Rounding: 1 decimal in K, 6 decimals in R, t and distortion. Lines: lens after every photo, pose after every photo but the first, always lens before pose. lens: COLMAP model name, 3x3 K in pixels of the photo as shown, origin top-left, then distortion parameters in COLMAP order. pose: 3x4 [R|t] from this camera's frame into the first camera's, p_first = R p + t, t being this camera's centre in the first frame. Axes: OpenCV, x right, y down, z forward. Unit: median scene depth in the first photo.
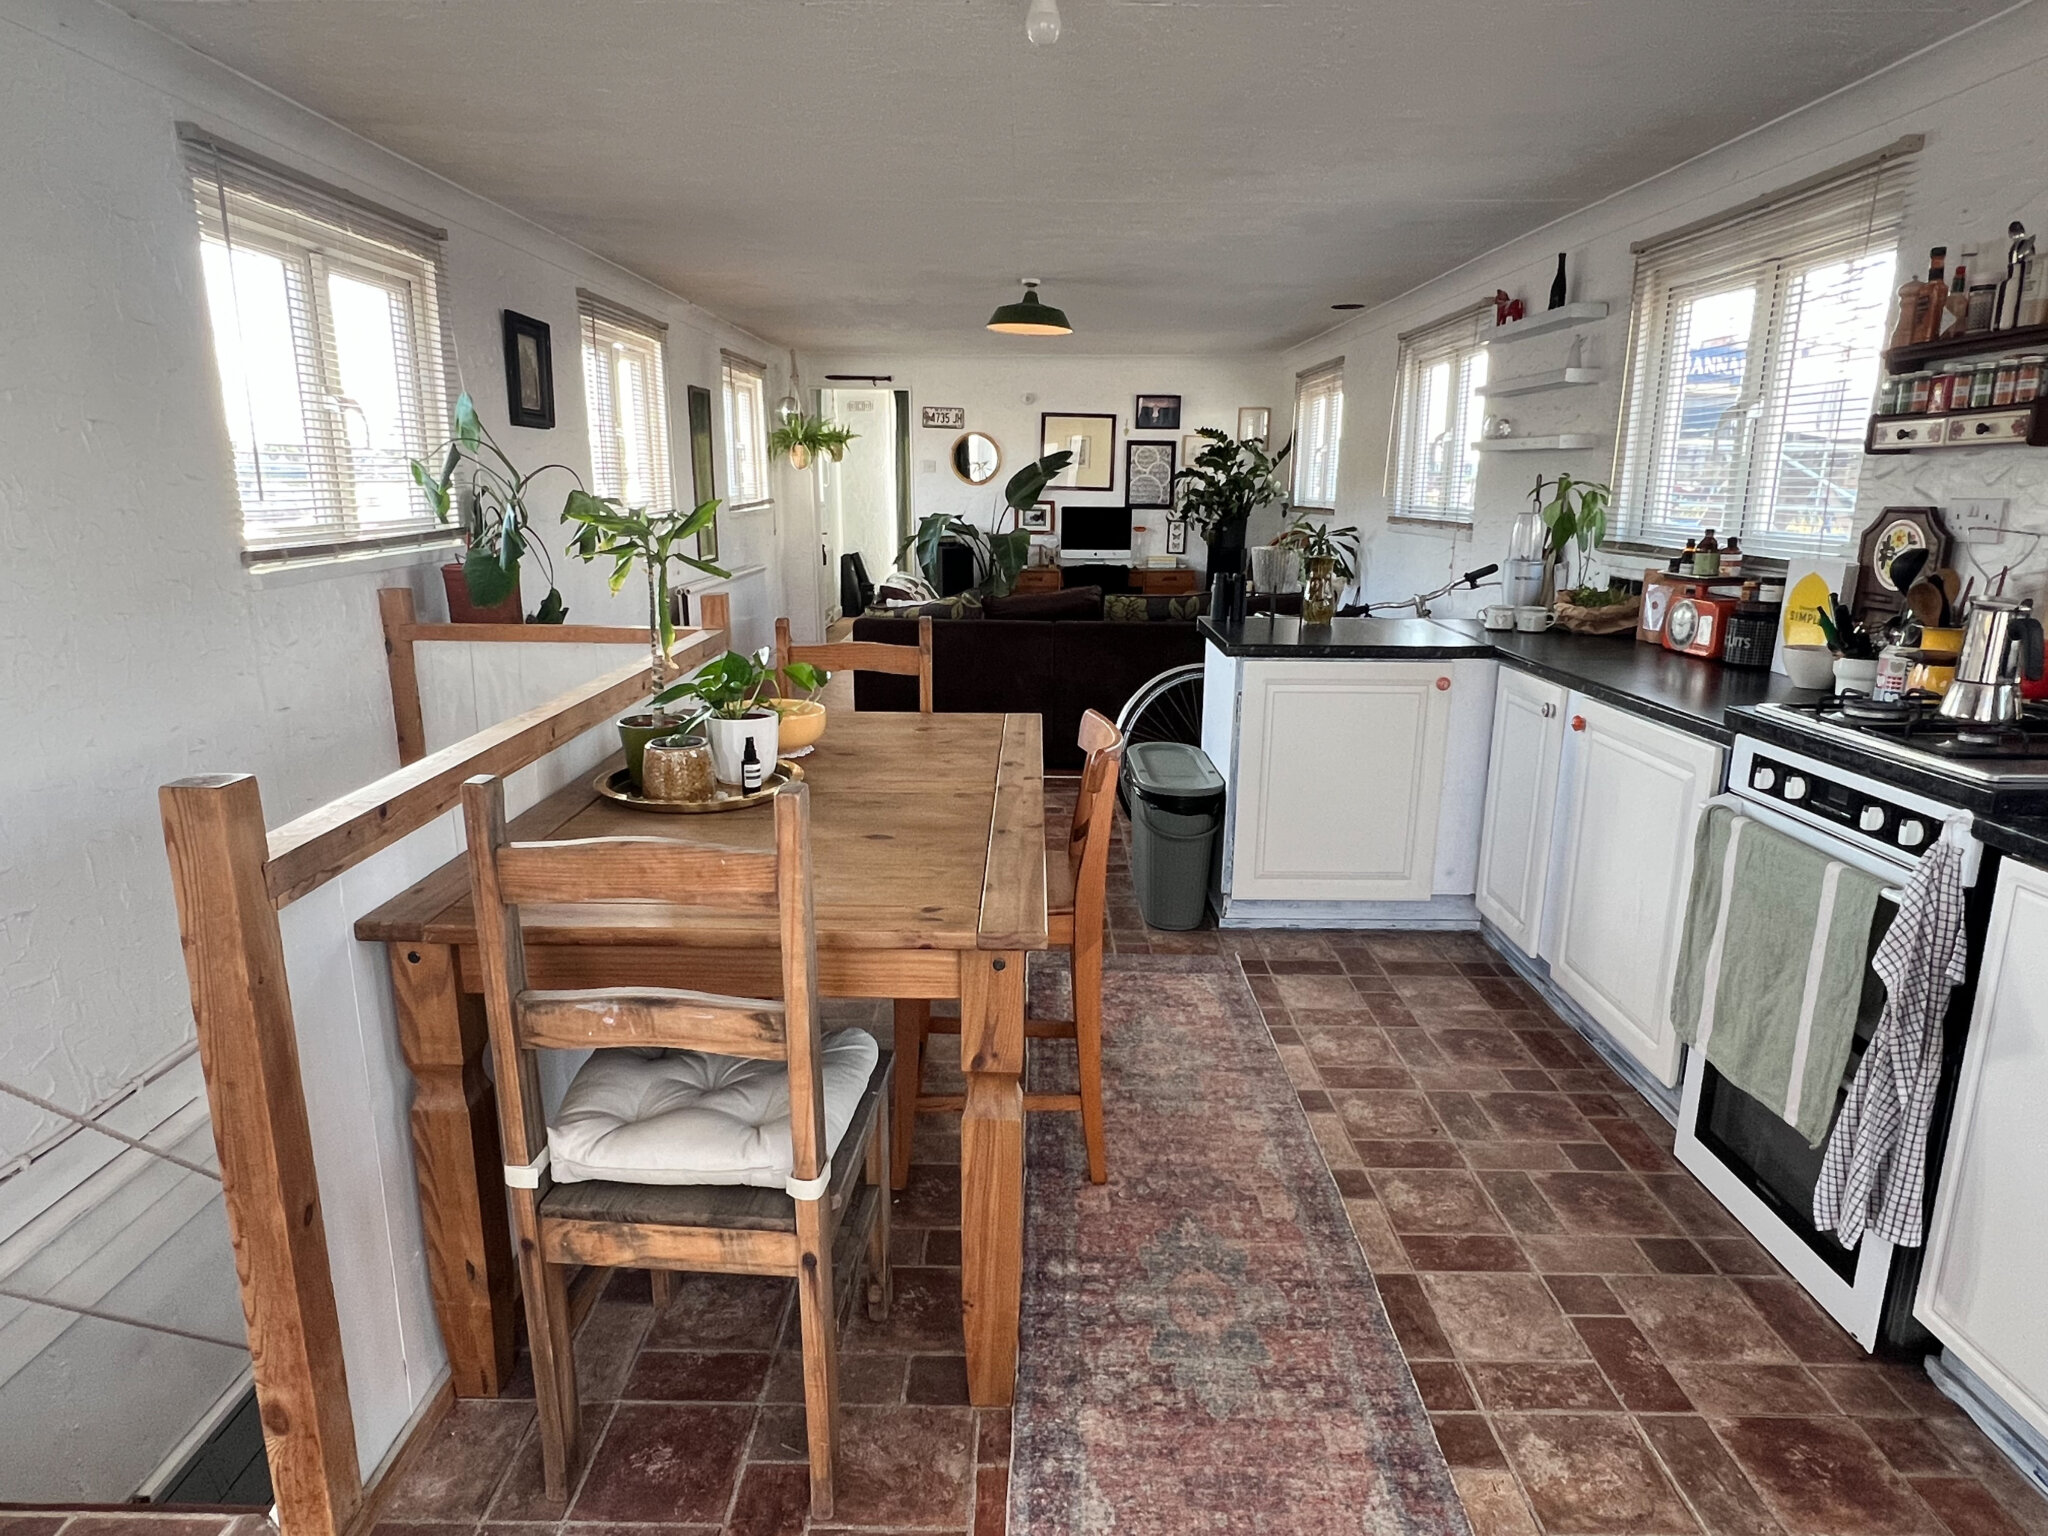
lens RADIAL K [[1220.5, 0, 1024.0], [0, 1220.5, 768.0], [0, 0, 1]] dist [0.001815, -0.000074]
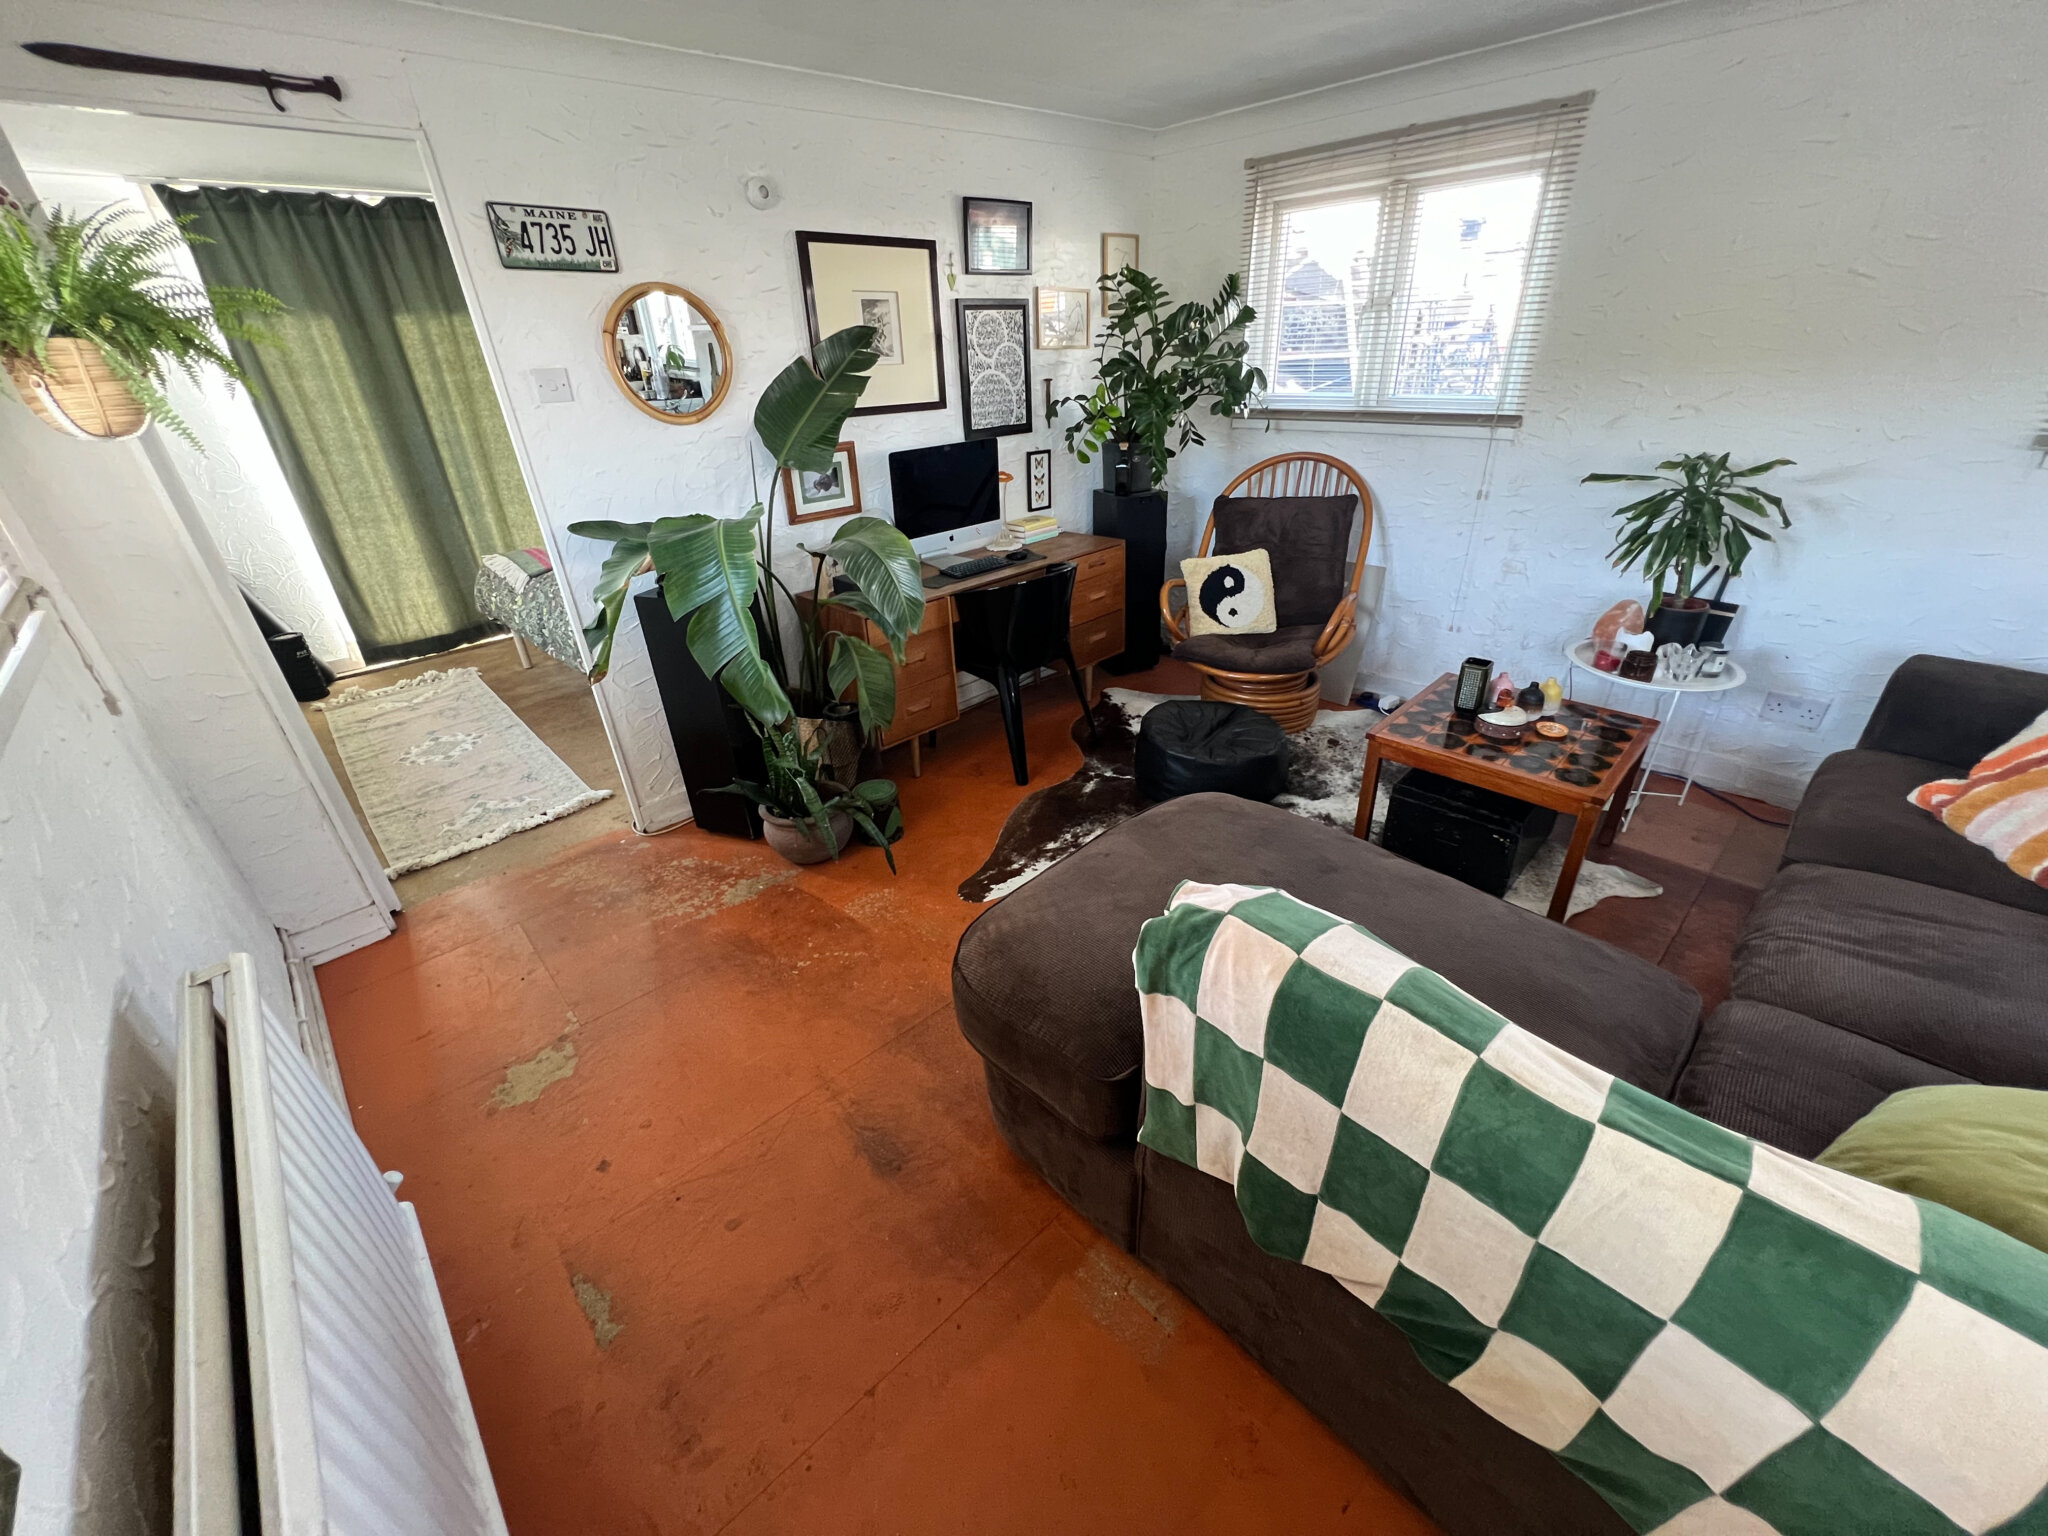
lens RADIAL K [[817.2, 0, 1025.7], [0, 817.2, 771.5], [0, 0, 1]] dist [-0.001097, -0.000418]
pose [[0.725306, -0.357289, 0.588452, -0.164404], [0.204482, 0.928011, 0.311421, -0.187231], [-0.657357, -0.105548, 0.746151, 0.711341]]
